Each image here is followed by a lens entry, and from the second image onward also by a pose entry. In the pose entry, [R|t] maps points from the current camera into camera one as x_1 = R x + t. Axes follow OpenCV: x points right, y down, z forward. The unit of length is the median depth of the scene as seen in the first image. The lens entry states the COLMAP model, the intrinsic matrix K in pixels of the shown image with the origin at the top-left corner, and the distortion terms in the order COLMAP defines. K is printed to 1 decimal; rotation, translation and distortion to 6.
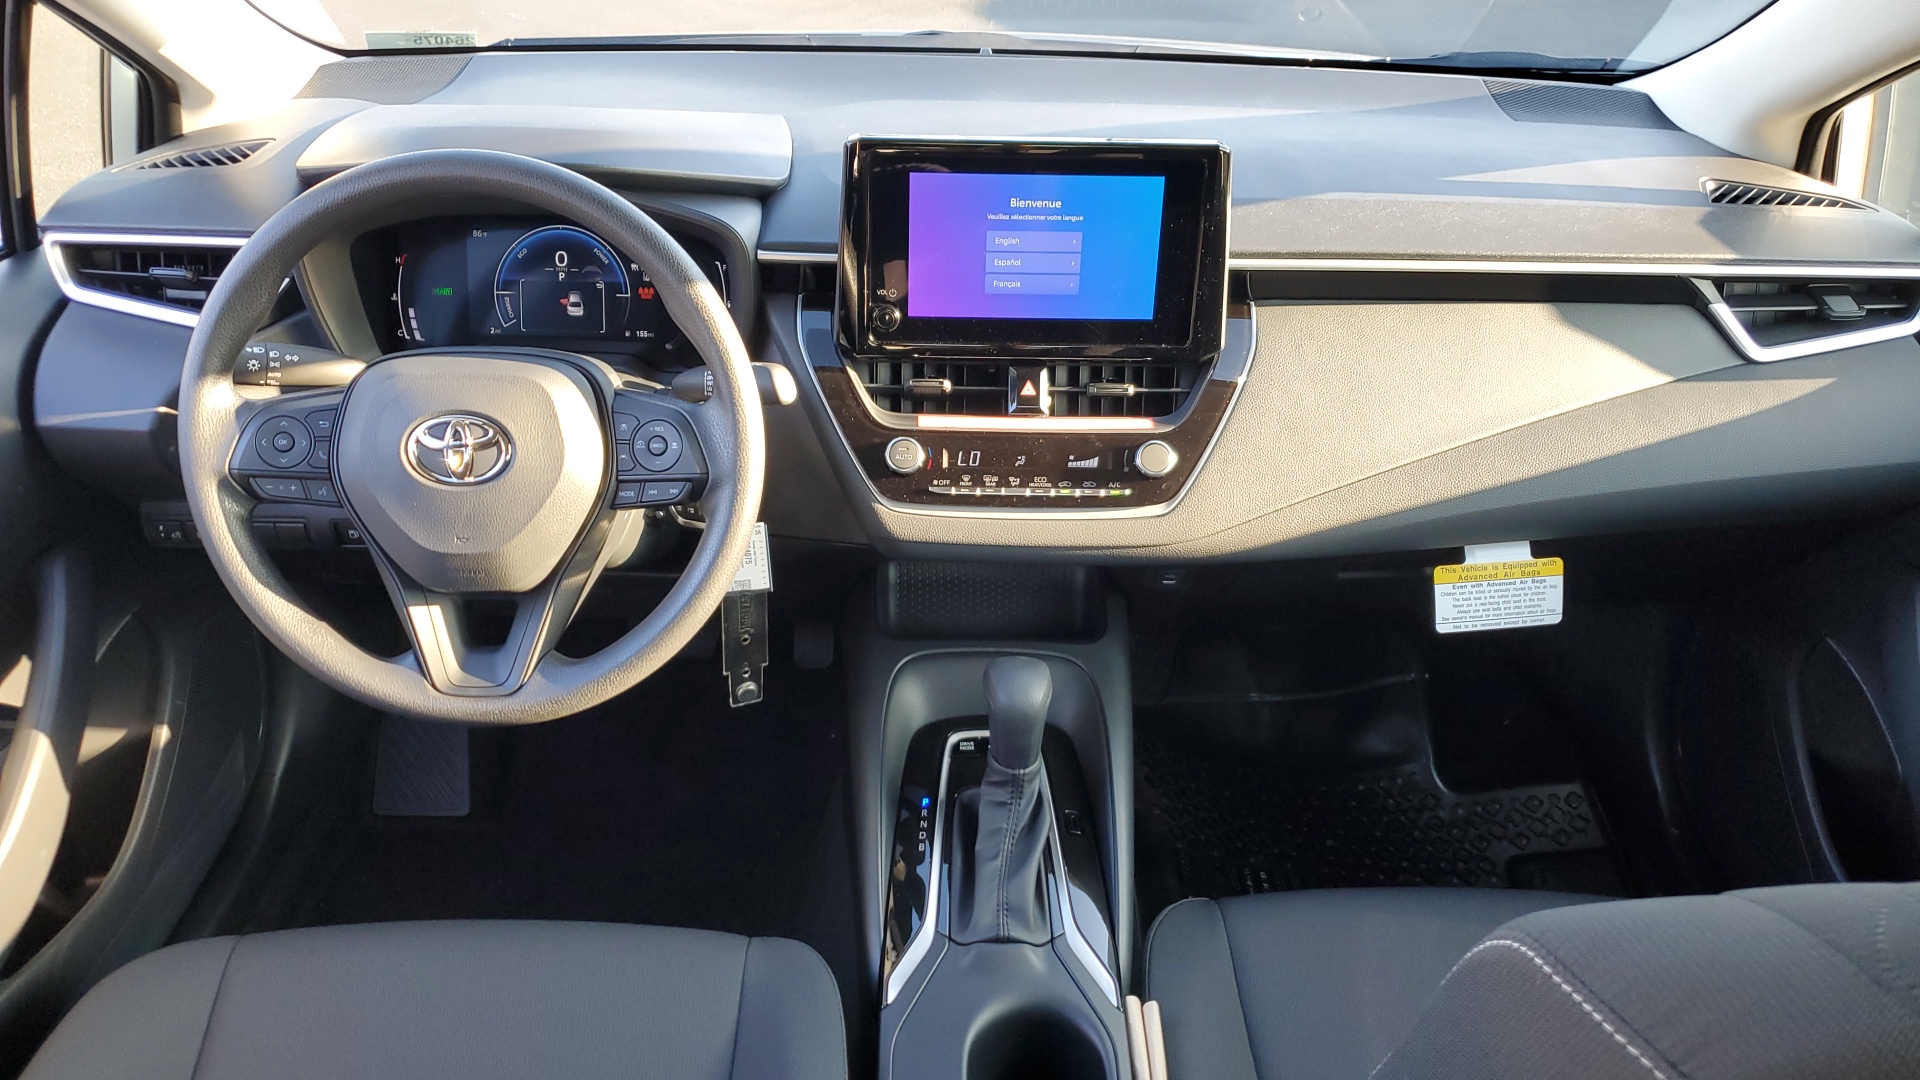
lens RADIAL K [[1506.9, 0, 951.3], [0, 1506.9, 571.0], [0, 0, 1]] dist [0.062008, -0.079538]
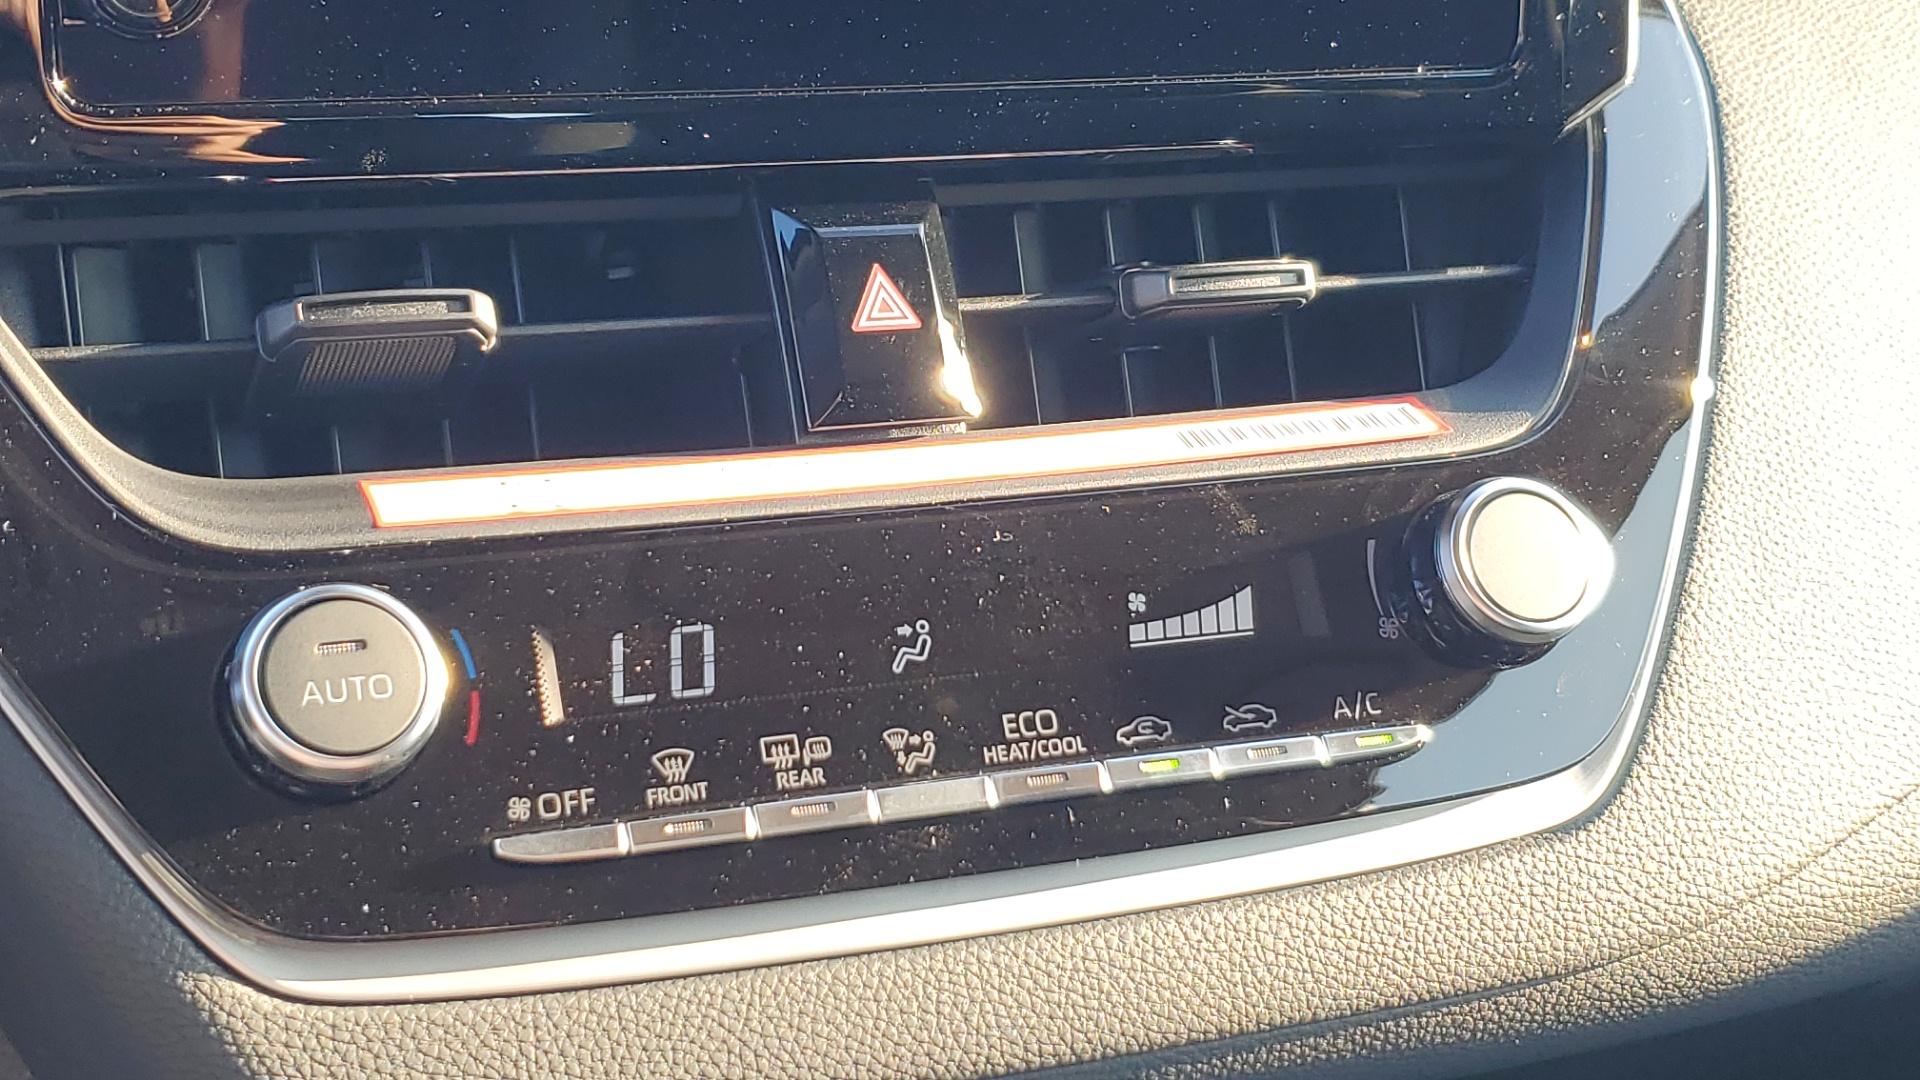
lens RADIAL K [[3032.6, 0, 973.0], [0, 3032.6, 533.2], [0, 0, 1]] dist [0.177564, 0.000000]
pose [[0.930128, -0.102742, 0.352570, -0.087535], [0.158824, 0.978178, -0.133949, -0.032053], [-0.331114, 0.180586, 0.926149, 0.614356]]
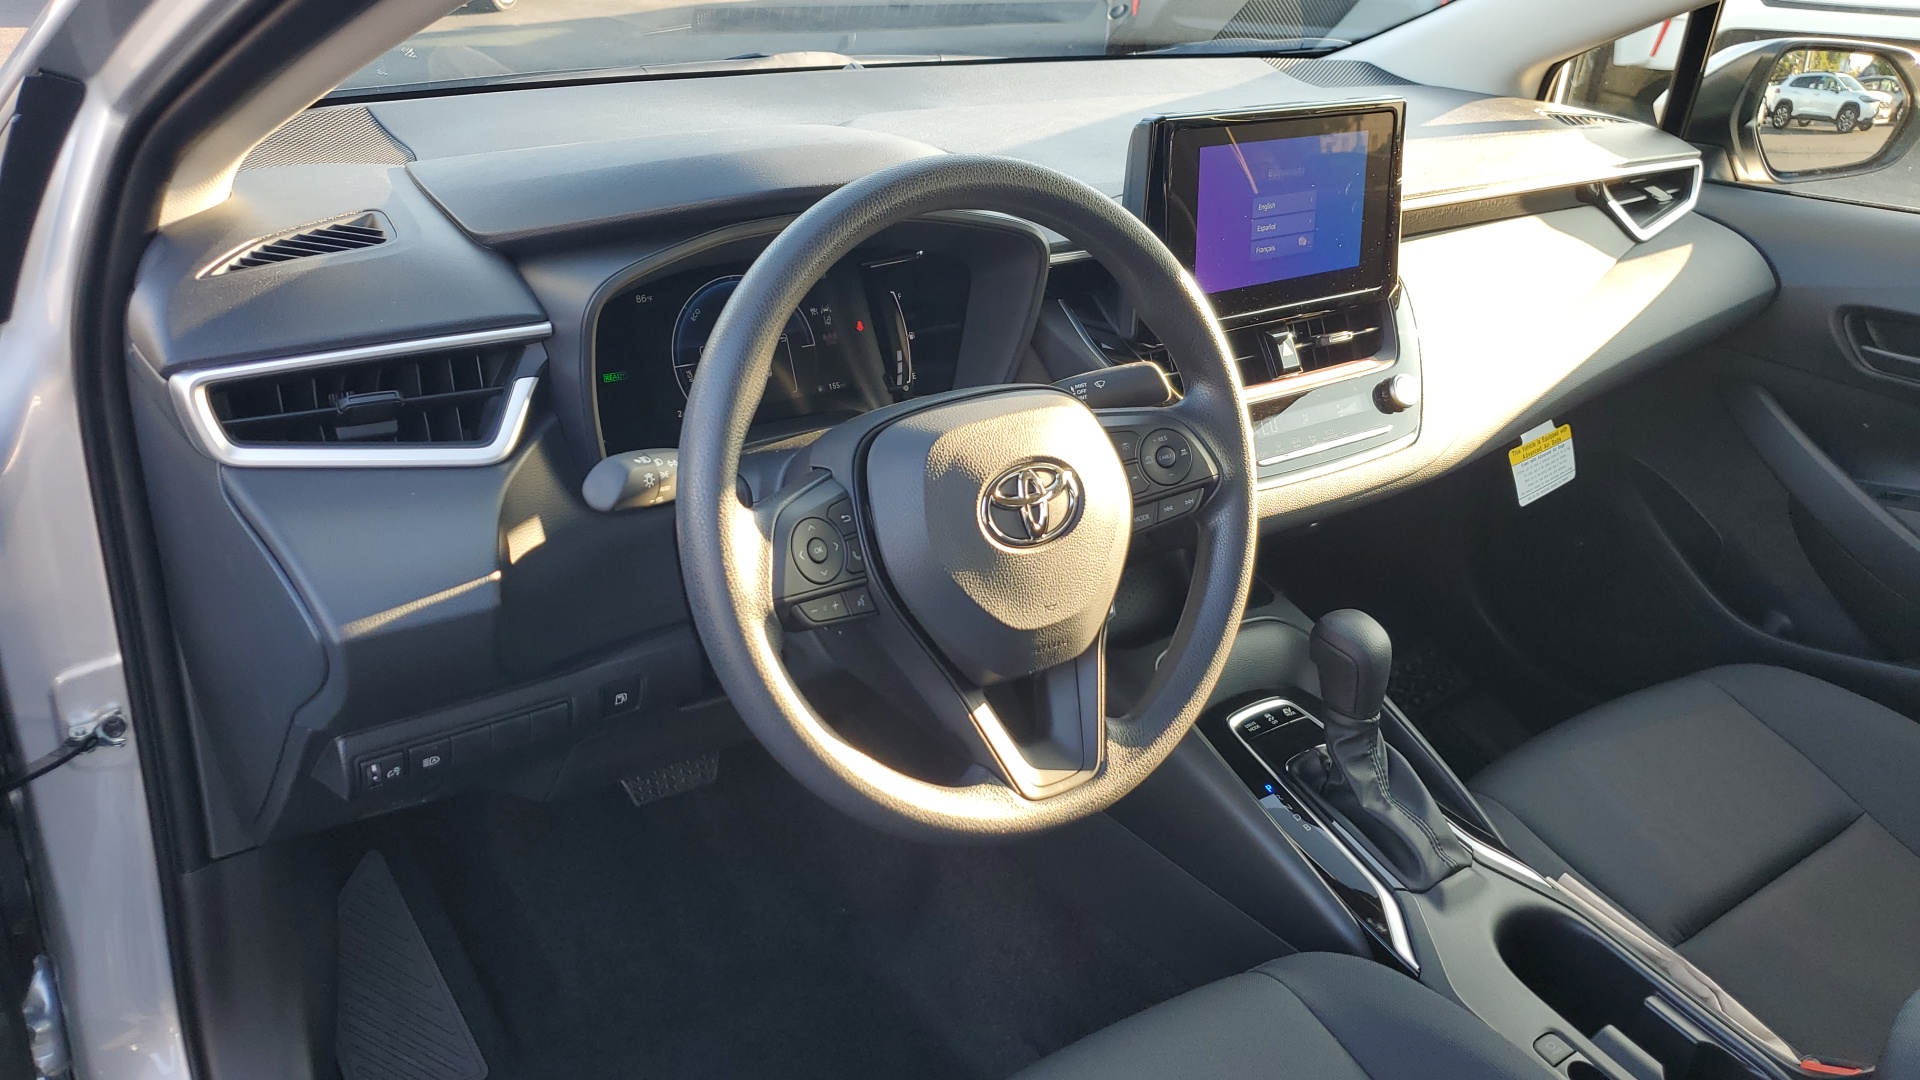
lens RADIAL K [[1506.9, 0, 967.0], [0, 1506.9, 549.4], [0, 0, 1]] dist [0.062008, -0.079538]
pose [[0.801622, -0.238078, 0.548380, -0.710898], [0.272063, 0.962072, 0.019980, -0.071418], [-0.532338, 0.133178, 0.835990, 0.285058]]
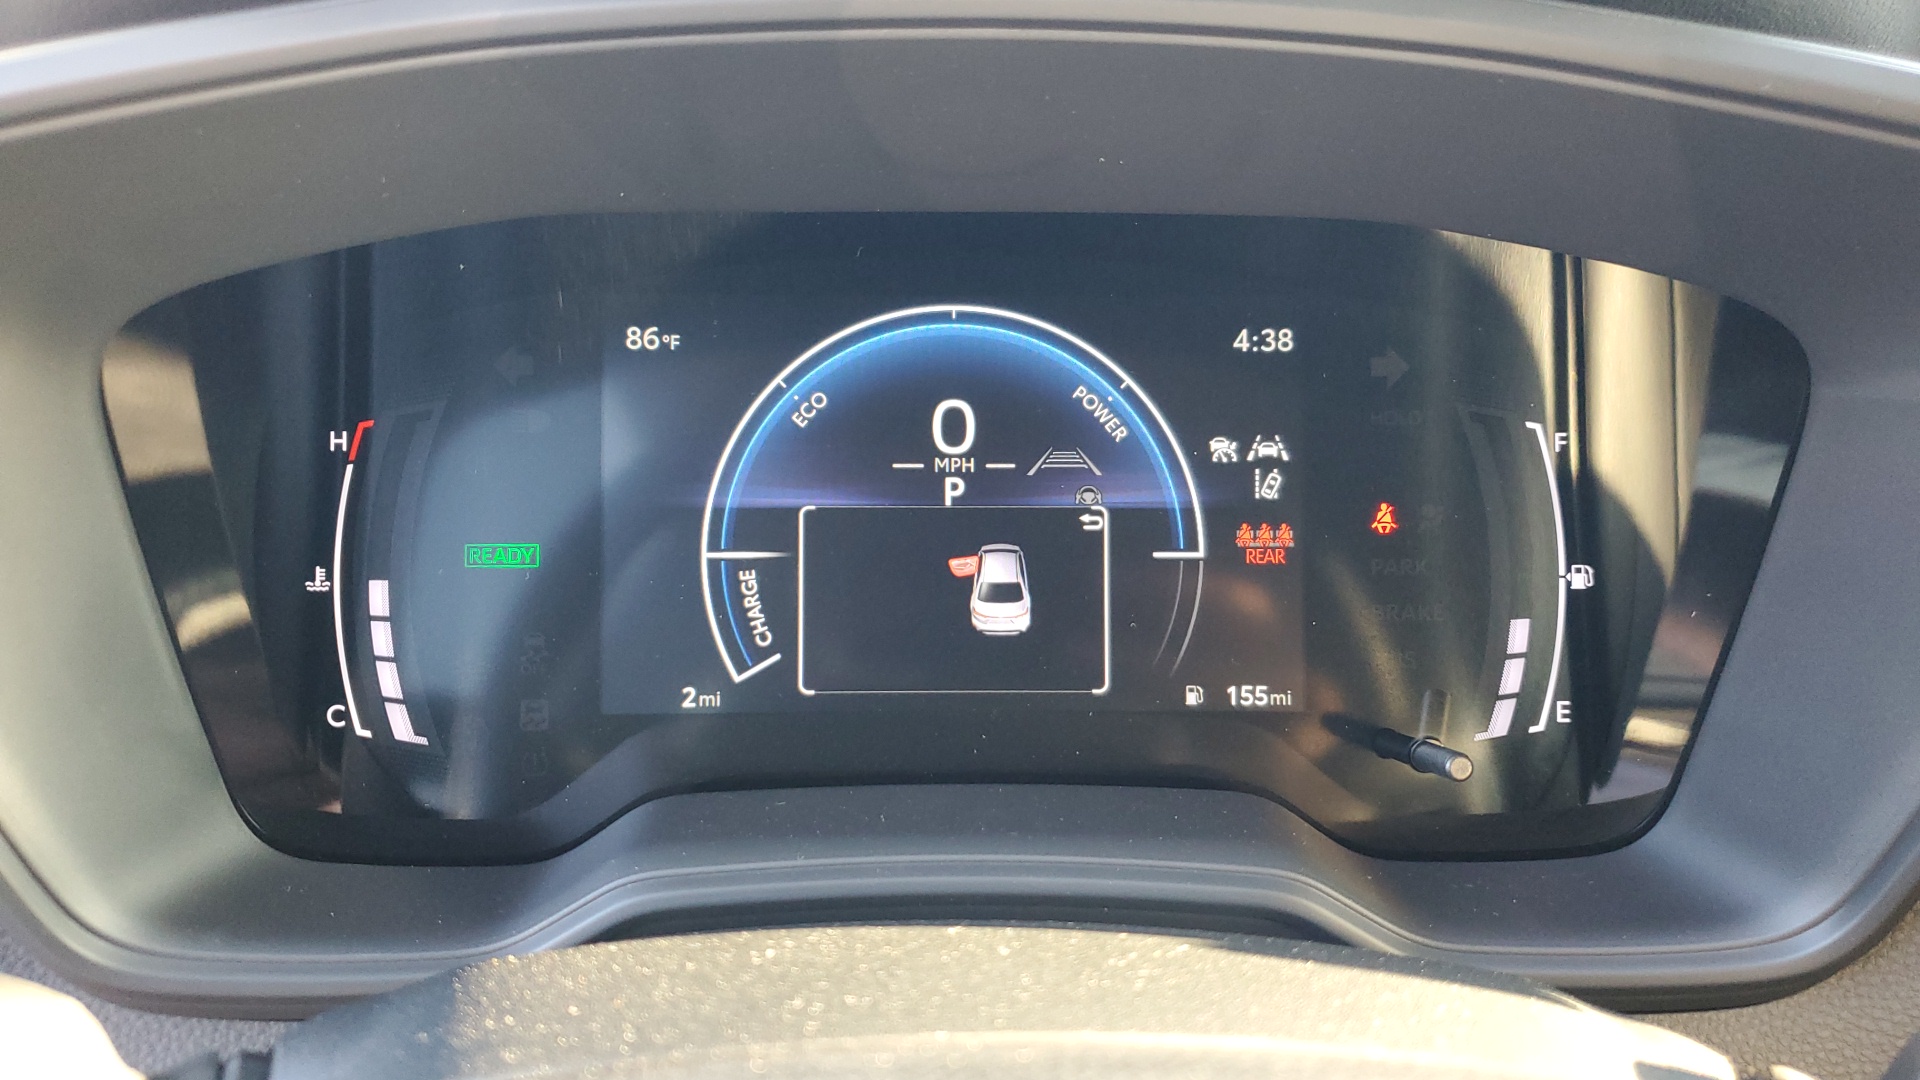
lens RADIAL K [[1506.9, 0, 966.8], [0, 1506.9, 528.8], [0, 0, 1]] dist [0.062008, -0.079538]
pose [[0.999658, -0.021519, 0.014830, -0.287123], [0.024009, 0.980333, -0.195885, -0.150495], [-0.010323, 0.196174, 0.980515, 0.821956]]
